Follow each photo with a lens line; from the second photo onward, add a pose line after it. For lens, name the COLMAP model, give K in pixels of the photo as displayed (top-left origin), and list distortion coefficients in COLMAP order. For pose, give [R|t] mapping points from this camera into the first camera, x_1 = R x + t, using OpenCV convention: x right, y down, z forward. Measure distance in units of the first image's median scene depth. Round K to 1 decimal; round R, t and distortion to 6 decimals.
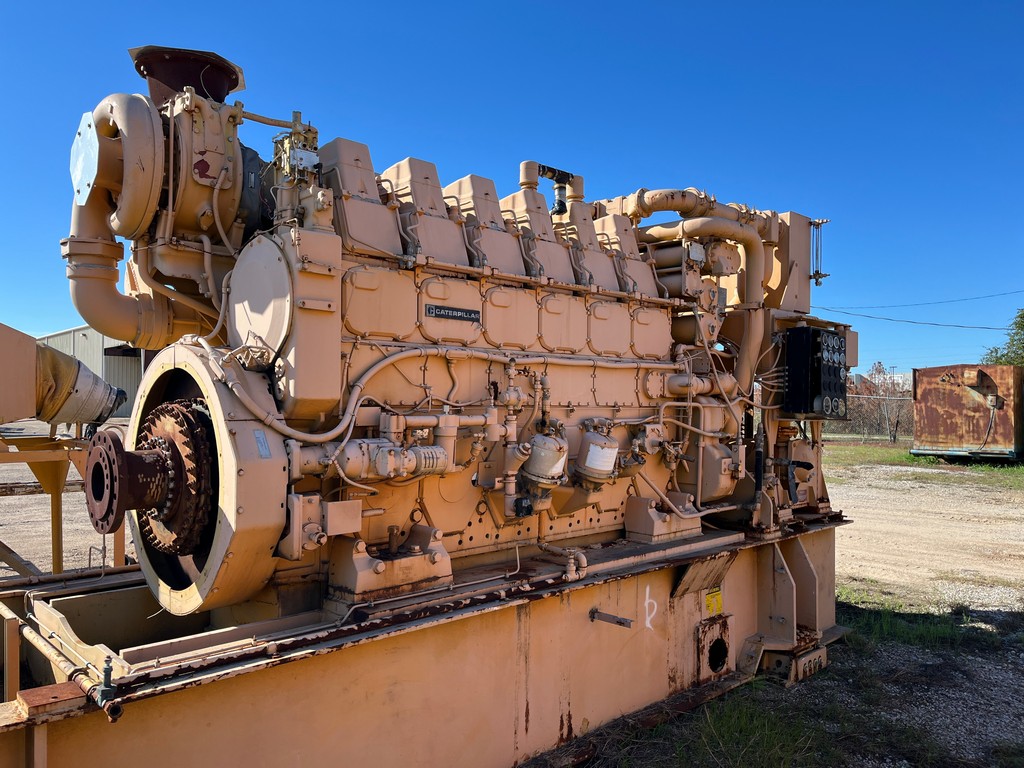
lens RADIAL K [[778.8, 0, 511.7], [0, 778.8, 387.5], [0, 0, 1]] dist [0.043409, -0.057797]
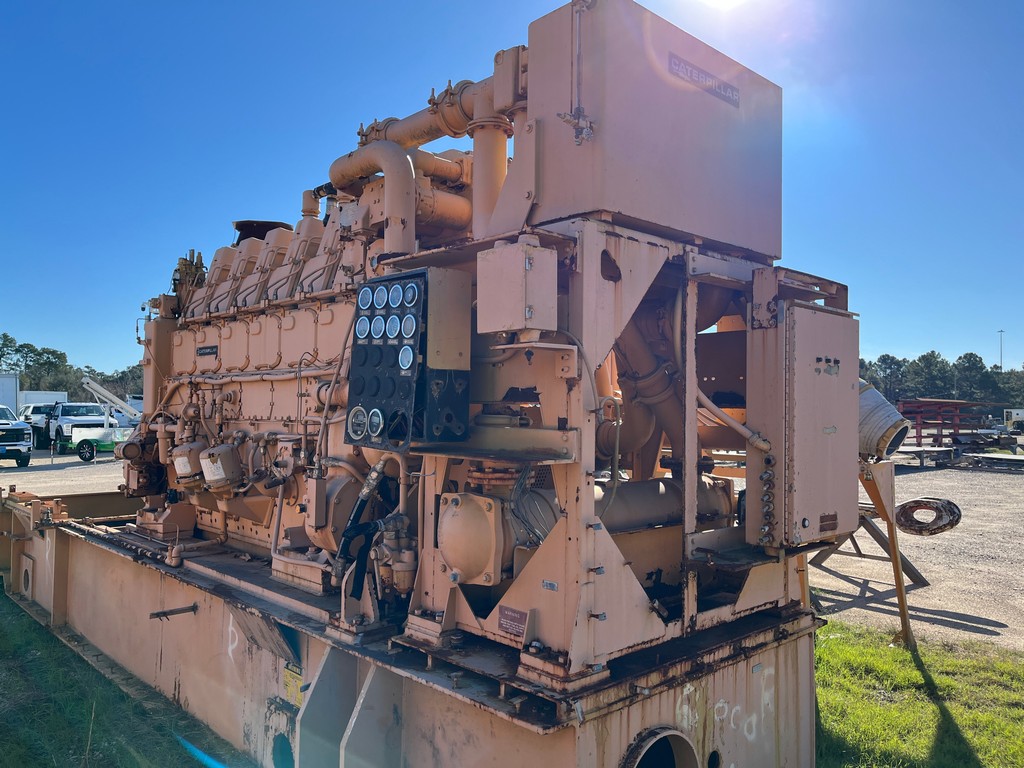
lens RADIAL K [[778.8, 0, 514.0], [0, 778.8, 379.7], [0, 0, 1]] dist [0.043409, -0.057797]
pose [[0.007722, -0.044372, -0.998985, 1.286405], [0.005611, 0.999001, -0.044330, 0.019411], [0.999954, -0.005263, 0.007964, 1.507929]]
